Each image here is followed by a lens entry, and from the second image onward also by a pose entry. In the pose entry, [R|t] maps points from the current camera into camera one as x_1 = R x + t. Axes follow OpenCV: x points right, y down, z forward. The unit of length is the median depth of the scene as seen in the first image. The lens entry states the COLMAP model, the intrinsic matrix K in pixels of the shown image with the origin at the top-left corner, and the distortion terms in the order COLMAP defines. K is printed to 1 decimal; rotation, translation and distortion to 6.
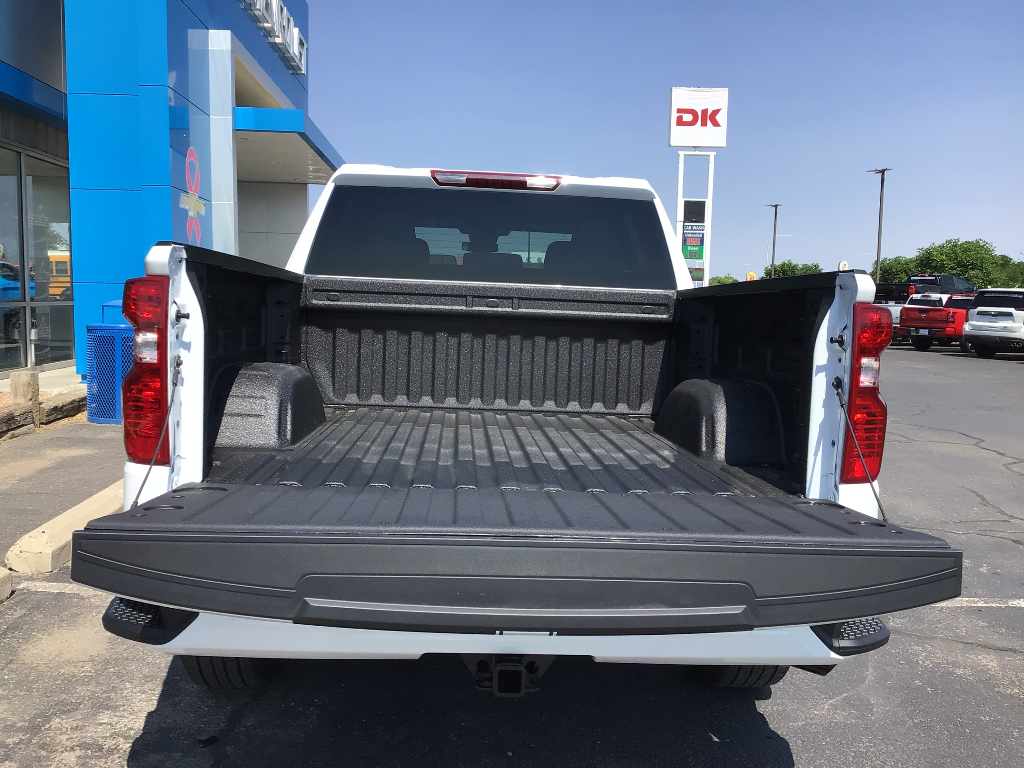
lens RADIAL K [[923.7, 0, 512.0], [0, 923.7, 384.0], [0, 0, 1]] dist [0.126236, -0.192531]
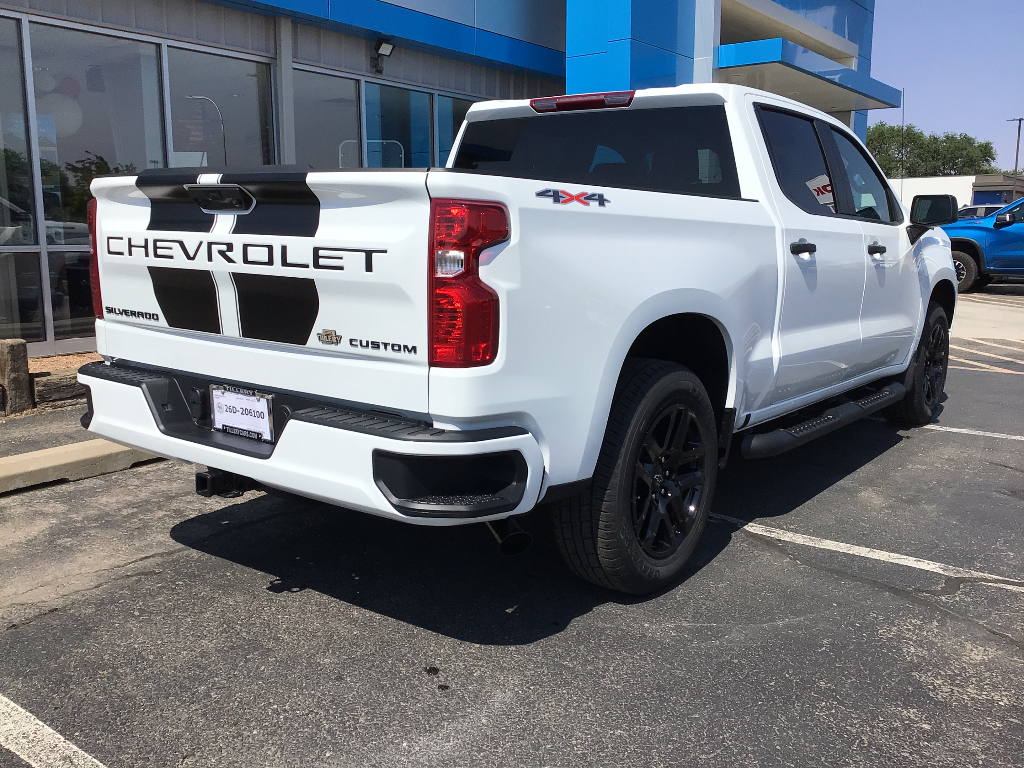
lens RADIAL K [[923.7, 0, 512.0], [0, 923.7, 384.0], [0, 0, 1]] dist [0.126236, -0.192531]
pose [[0.756222, 0.084099, -0.648888, 0.045201], [-0.045258, 0.996053, 0.076349, 0.001602], [0.652749, -0.028370, 0.757043, 0.009525]]
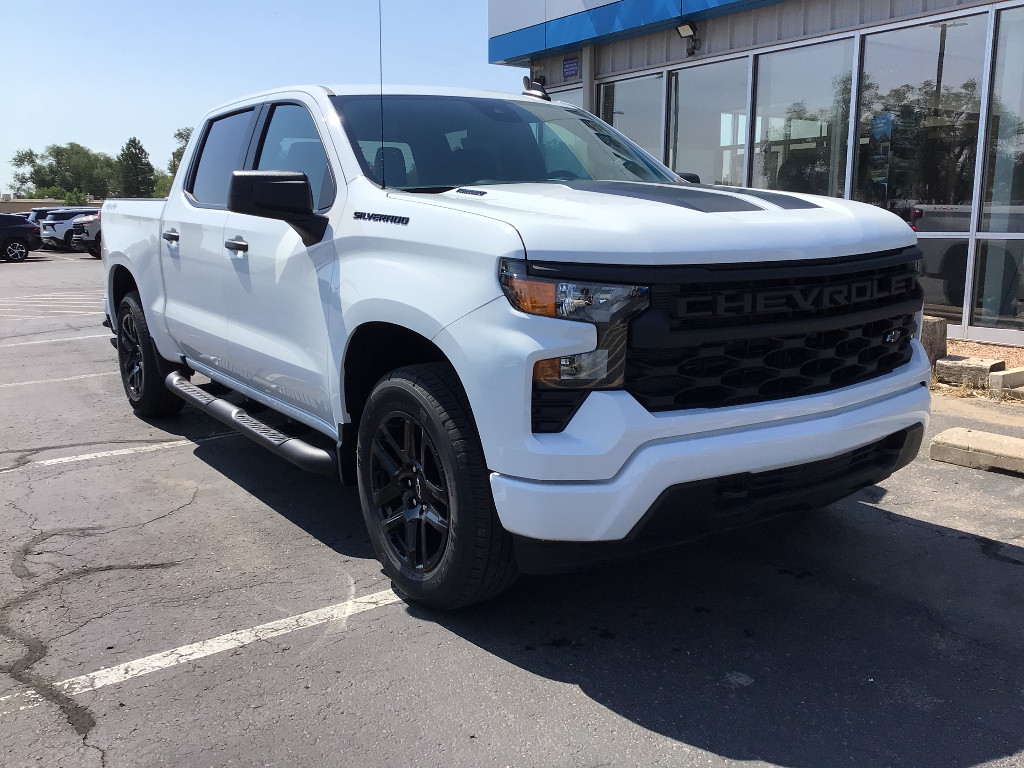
lens RADIAL K [[923.7, 0, 512.0], [0, 923.7, 384.0], [0, 0, 1]] dist [0.126236, -0.192531]
pose [[-0.858748, 0.070532, -0.507520, 0.033145], [-0.063255, 0.968312, 0.241601, -0.014022], [0.508478, 0.239578, -0.827075, 0.169499]]
